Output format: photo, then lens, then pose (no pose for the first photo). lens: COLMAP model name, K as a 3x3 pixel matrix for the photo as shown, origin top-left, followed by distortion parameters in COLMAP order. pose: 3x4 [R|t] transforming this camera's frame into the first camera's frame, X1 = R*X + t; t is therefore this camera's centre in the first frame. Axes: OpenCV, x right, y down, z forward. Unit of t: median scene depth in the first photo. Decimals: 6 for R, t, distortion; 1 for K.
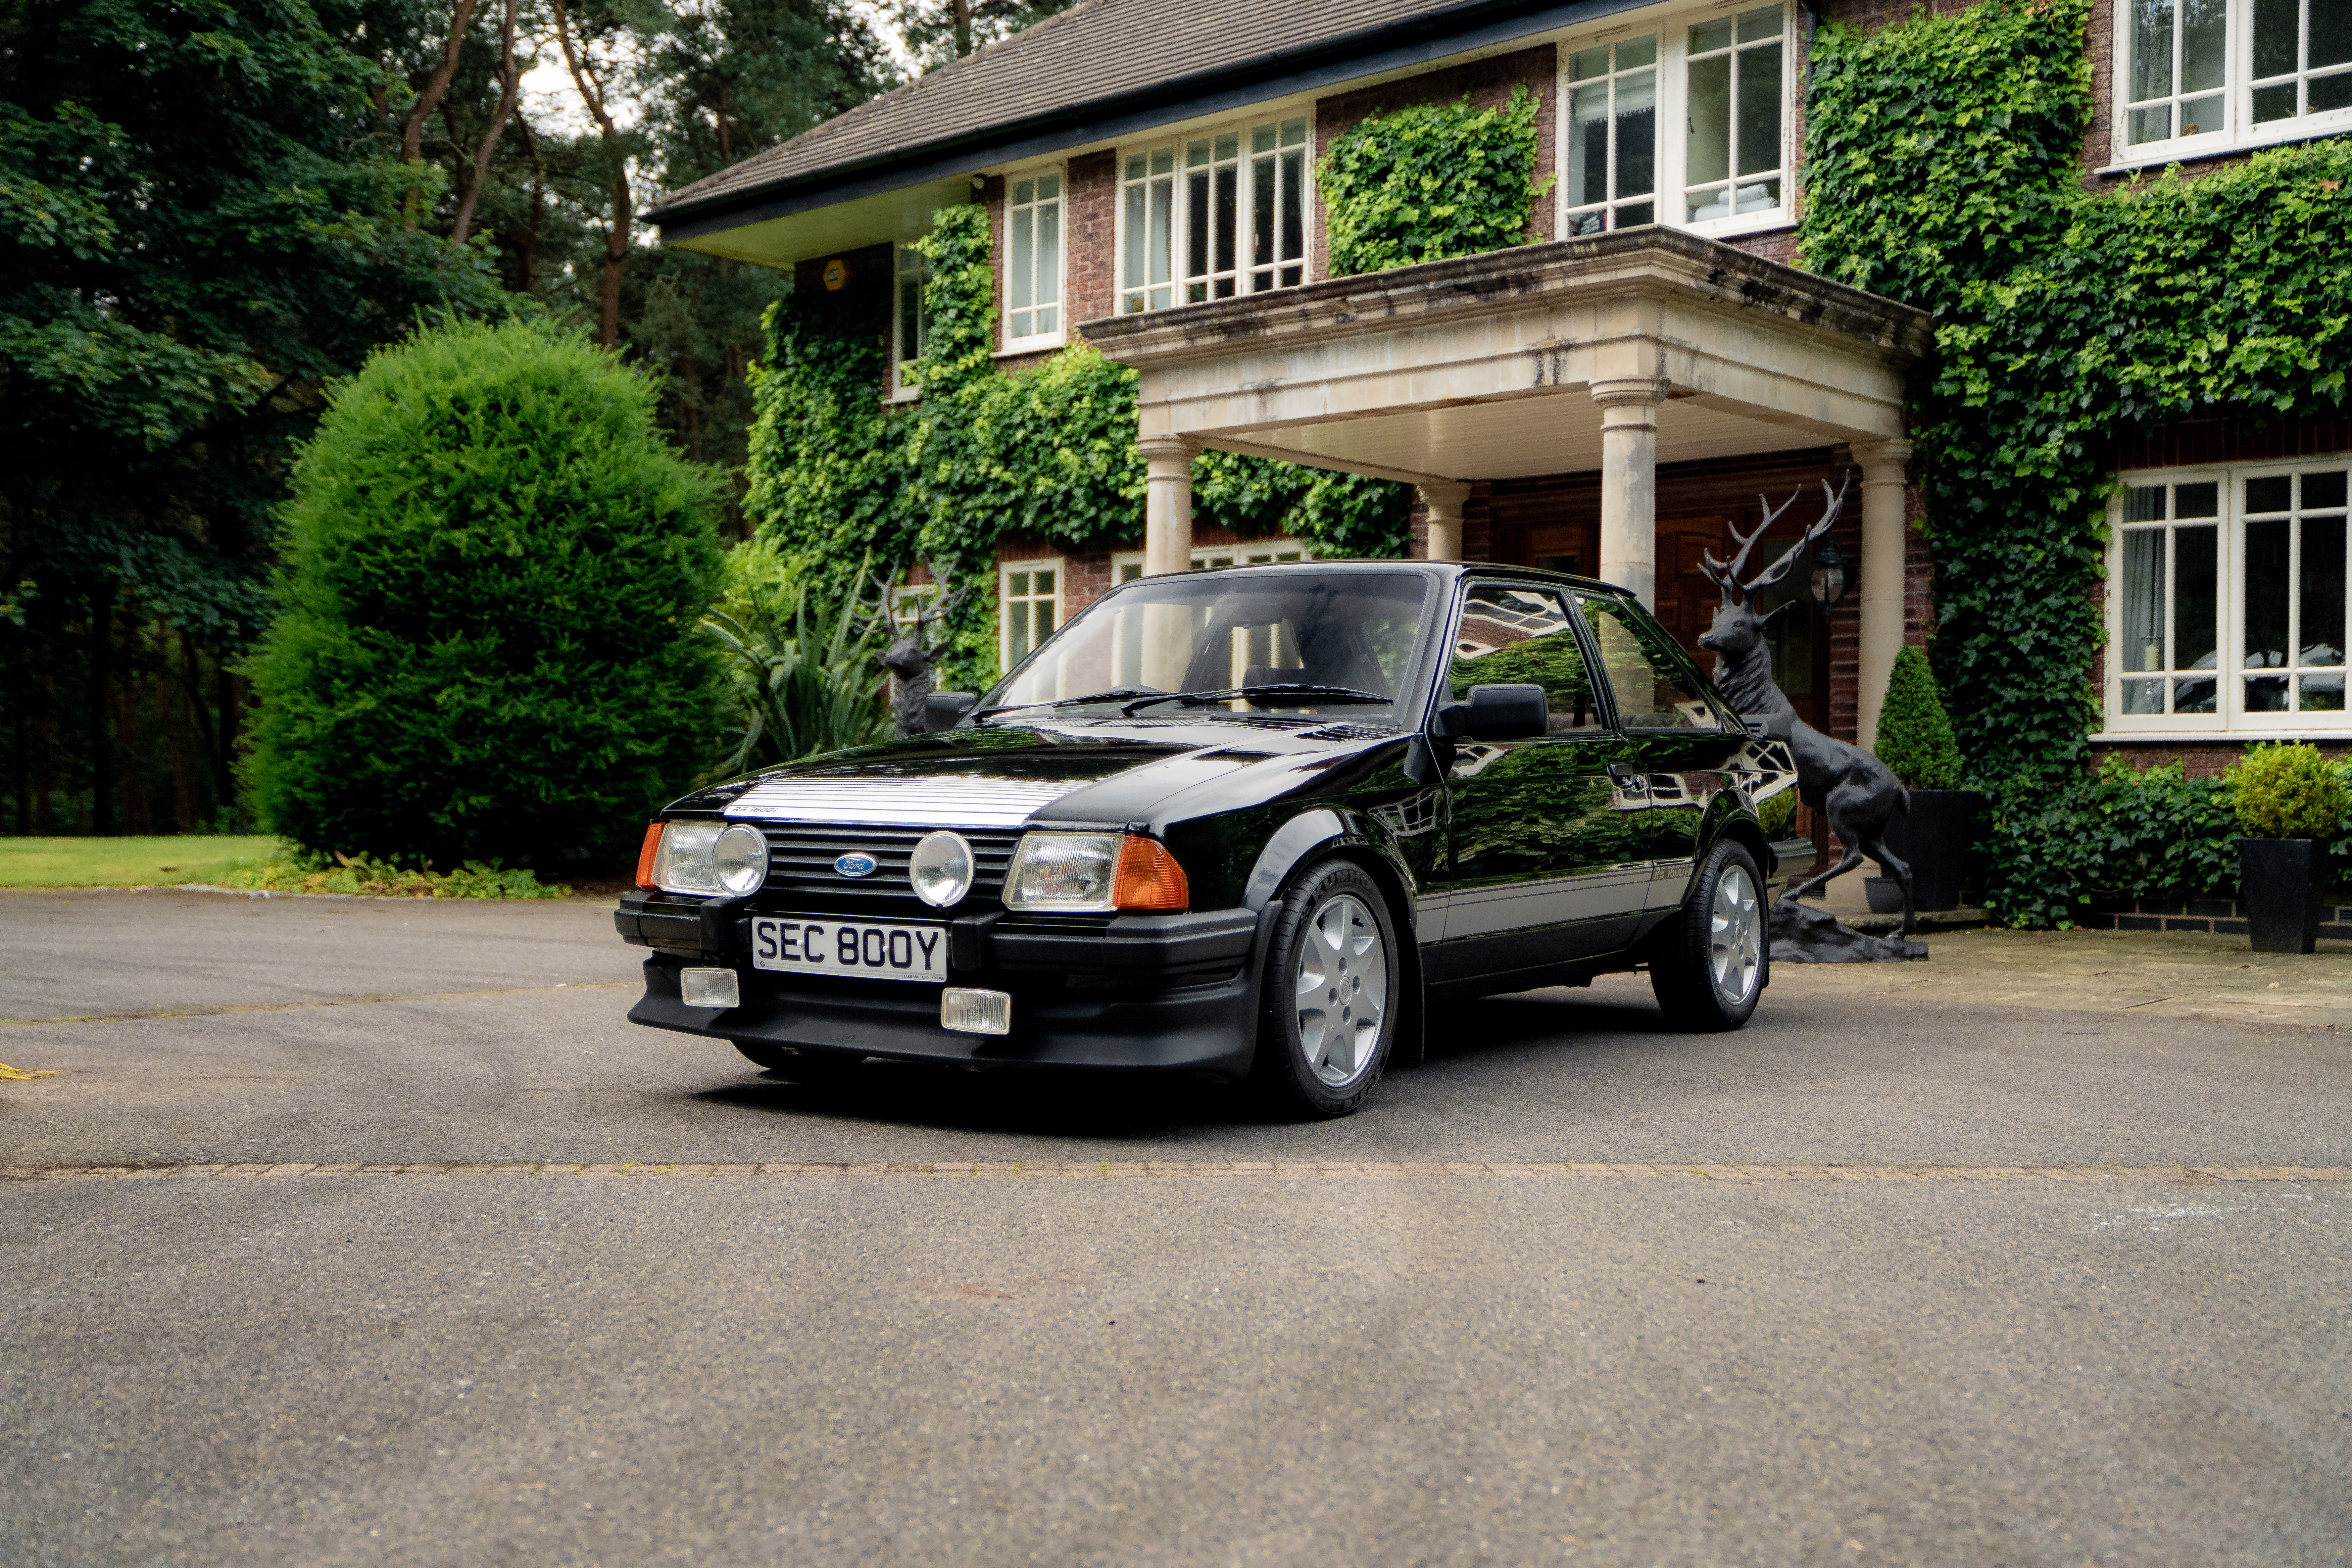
lens RADIAL K [[2449.9, 0, 1167.7], [0, 2449.9, 769.8], [0, 0, 1]] dist [0.051460, -0.023762]
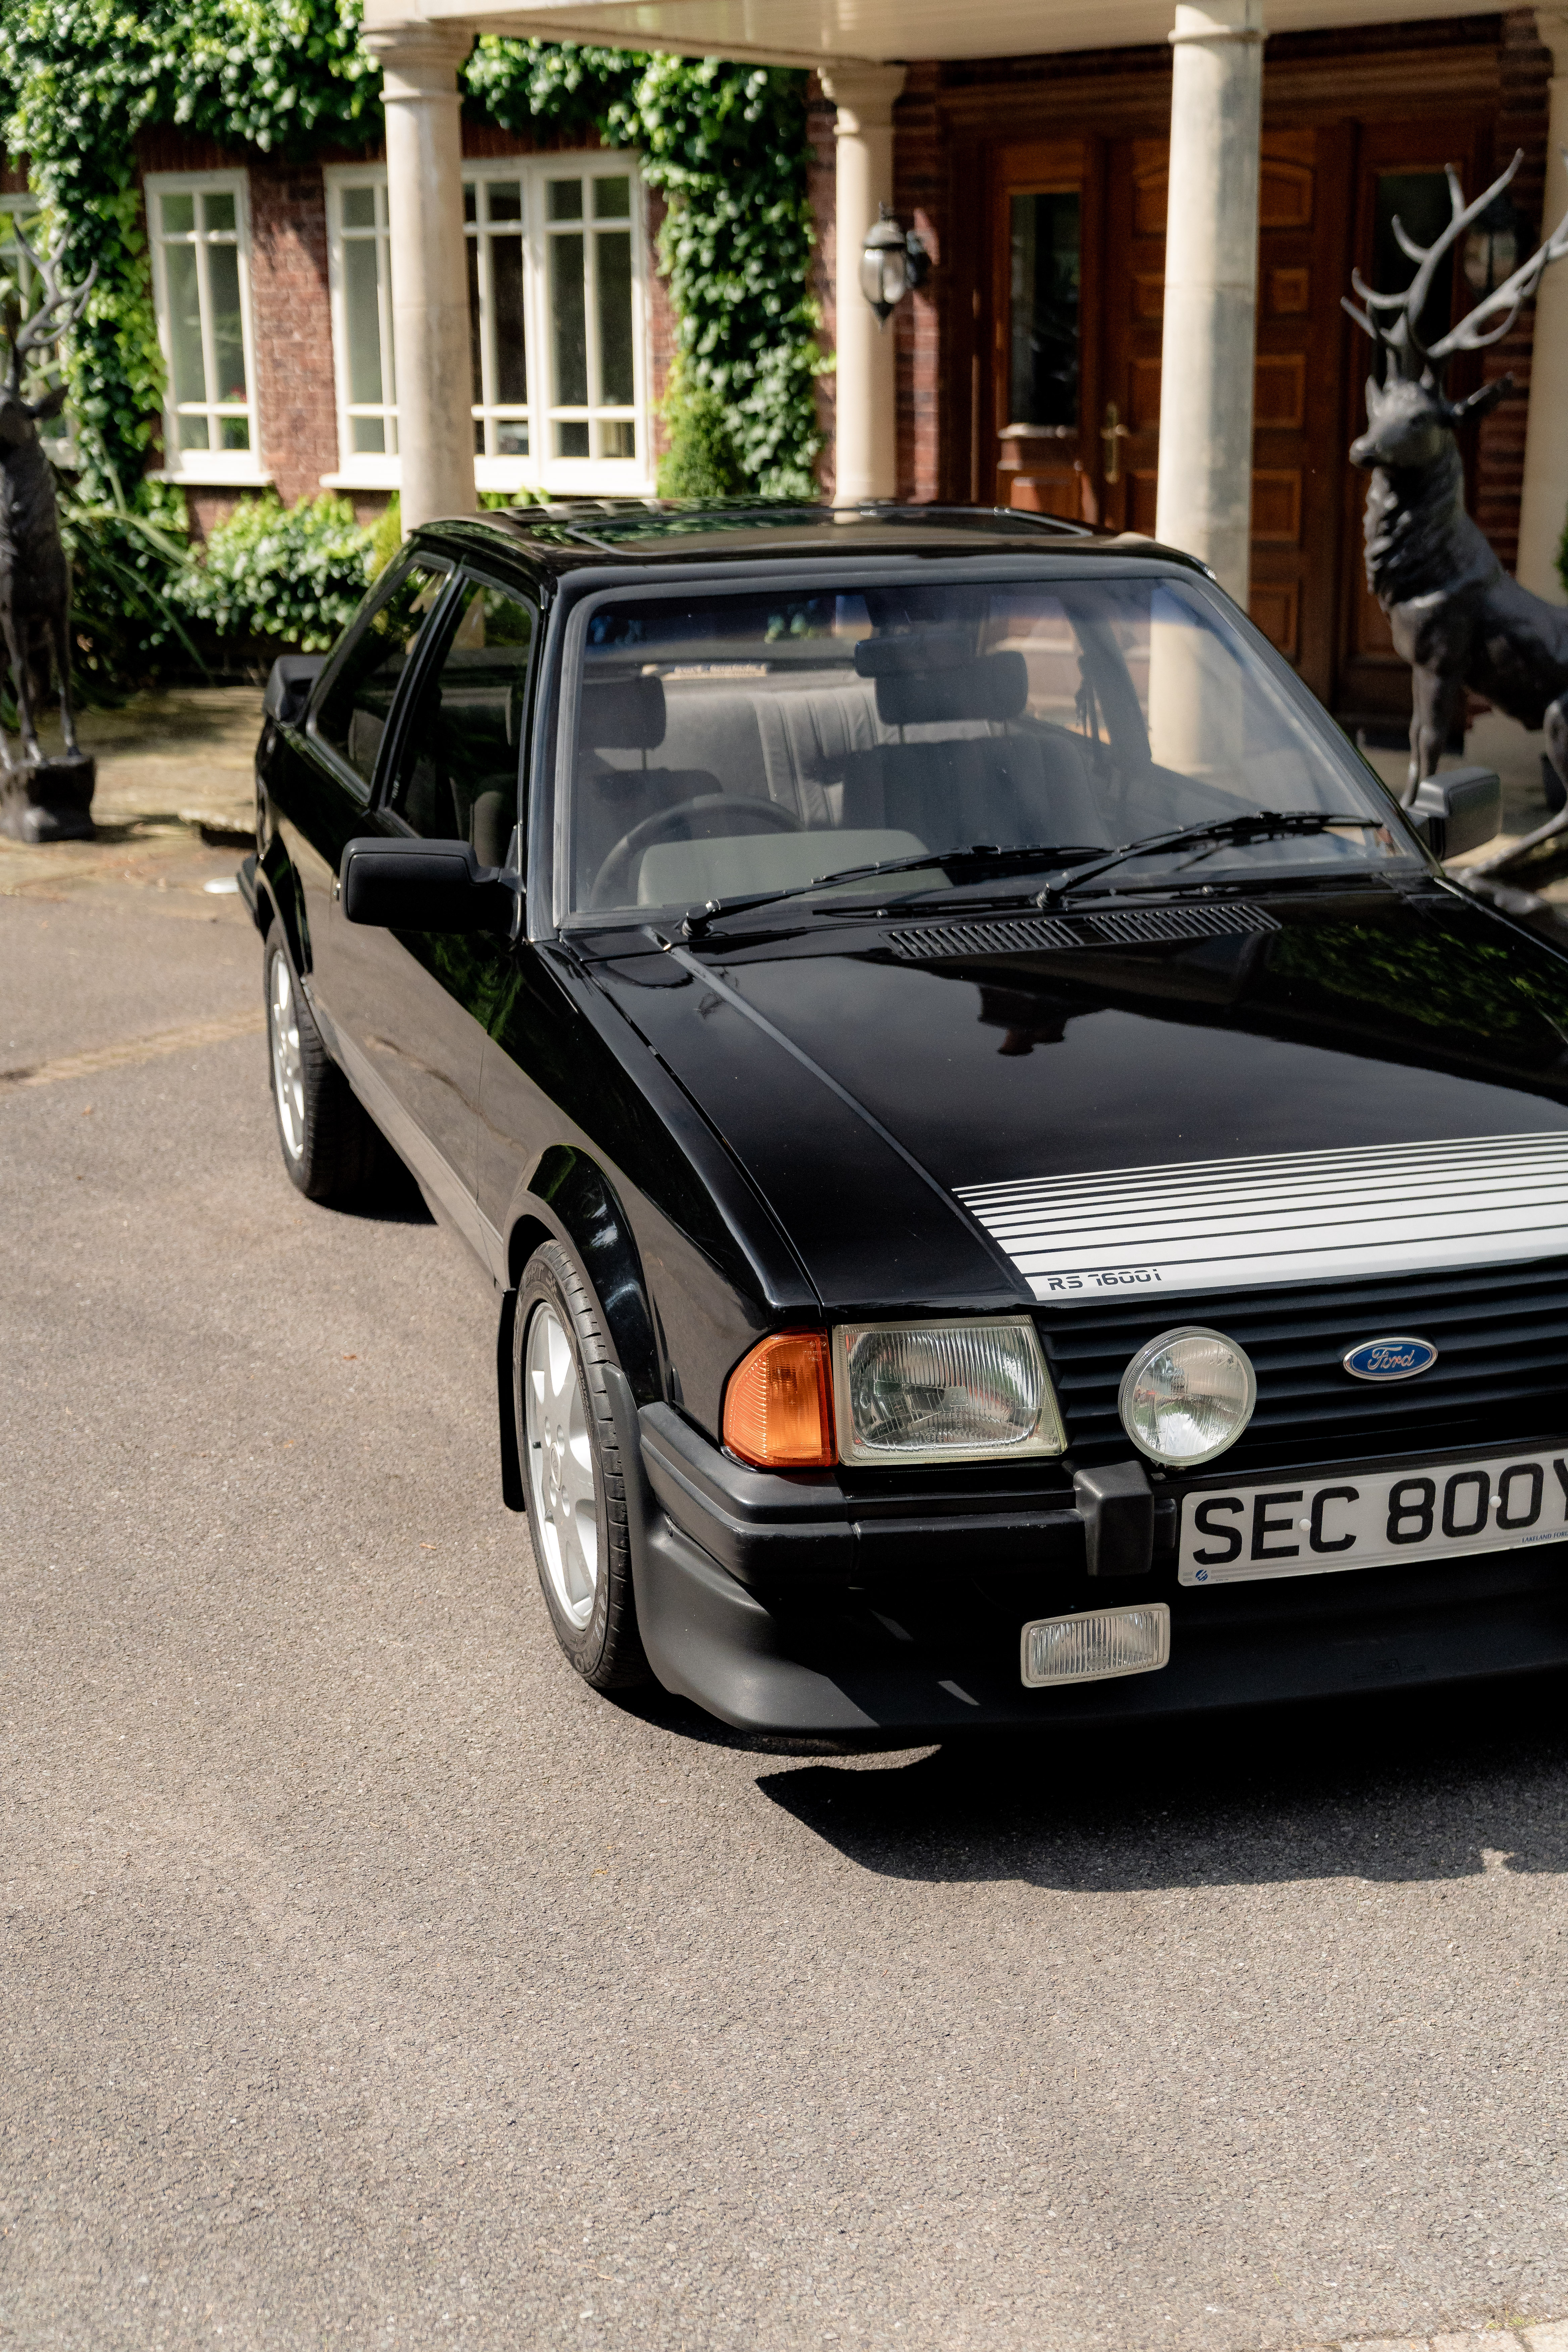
lens RADIAL K [[3117.4, 0, 769.9], [0, 3117.4, 1187.6], [0, 0, 1]] dist [0.103304, -0.085082]
pose [[0.993374, -0.053799, 0.101558, -0.007499], [0.024006, 0.961310, 0.274422, -0.075858], [-0.112392, -0.270165, 0.956232, 0.198381]]
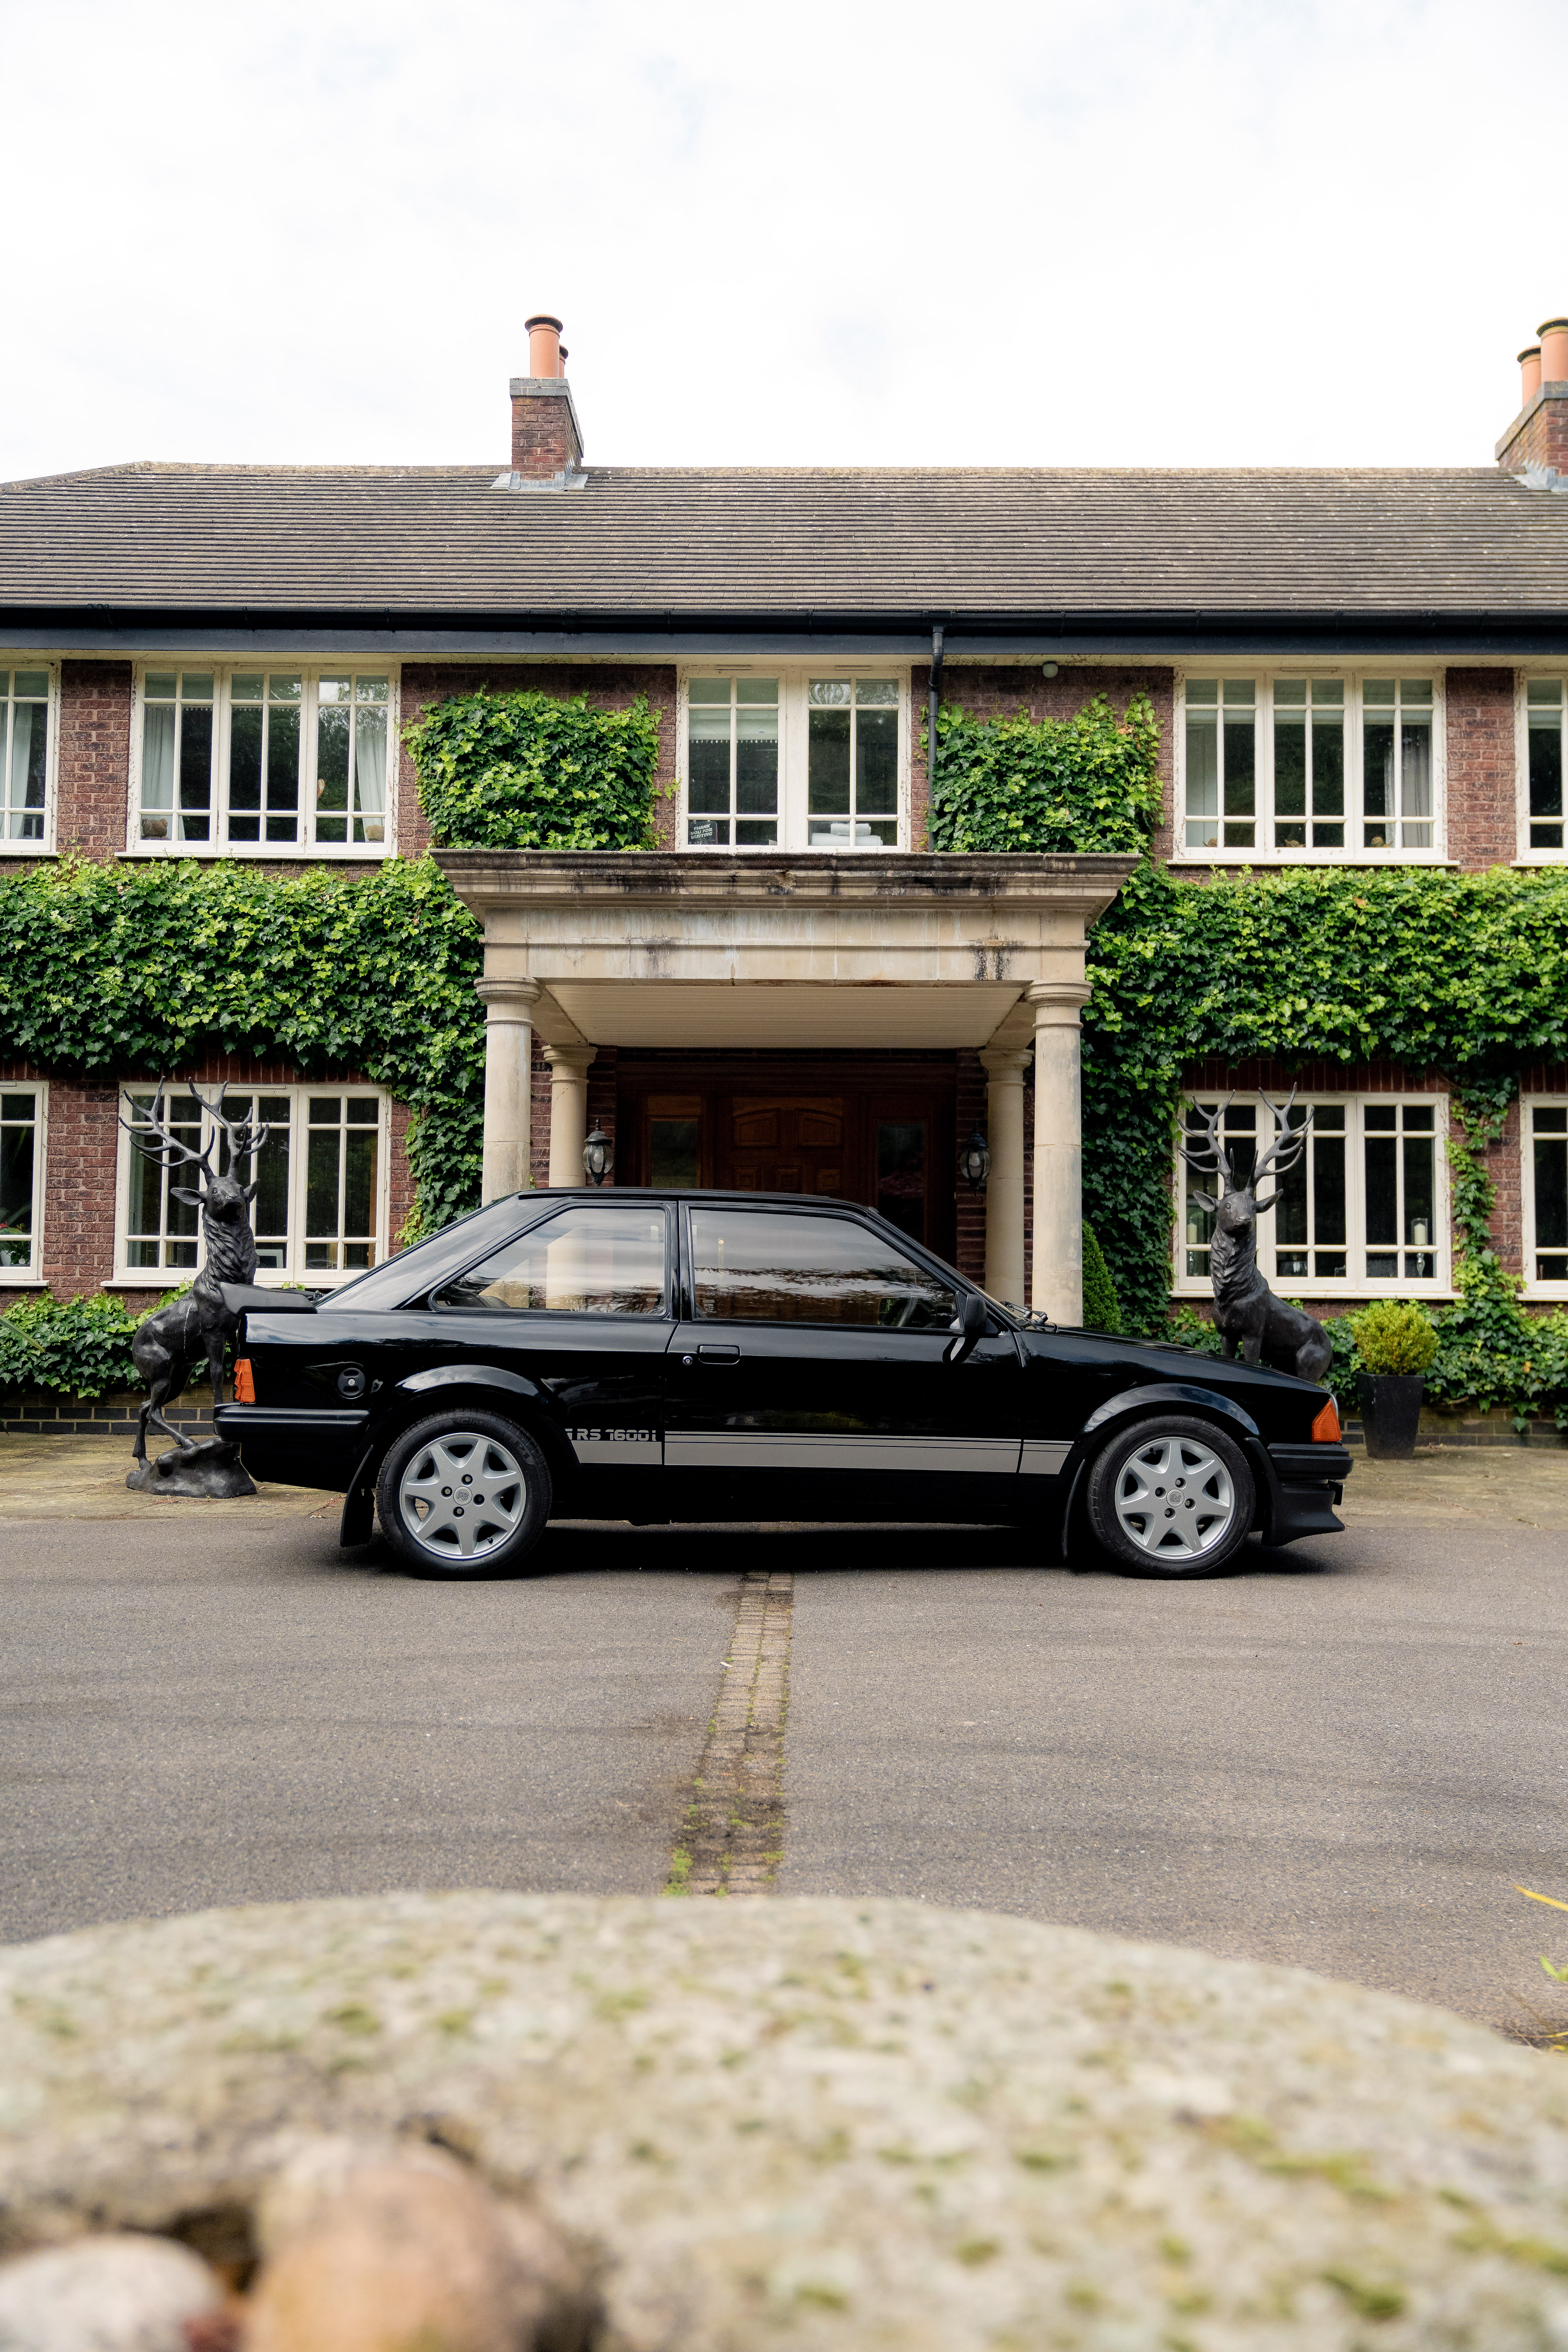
lens RADIAL K [[1871.8, 0, 784.0], [0, 1871.8, 1176.0], [0, 0, 1]] dist [0.034574, -0.000108]
pose [[0.743971, 0.041879, 0.666899, -0.427994], [-0.007830, 0.998512, -0.053968, -0.019961], [-0.668166, 0.034929, 0.743192, 0.396475]]
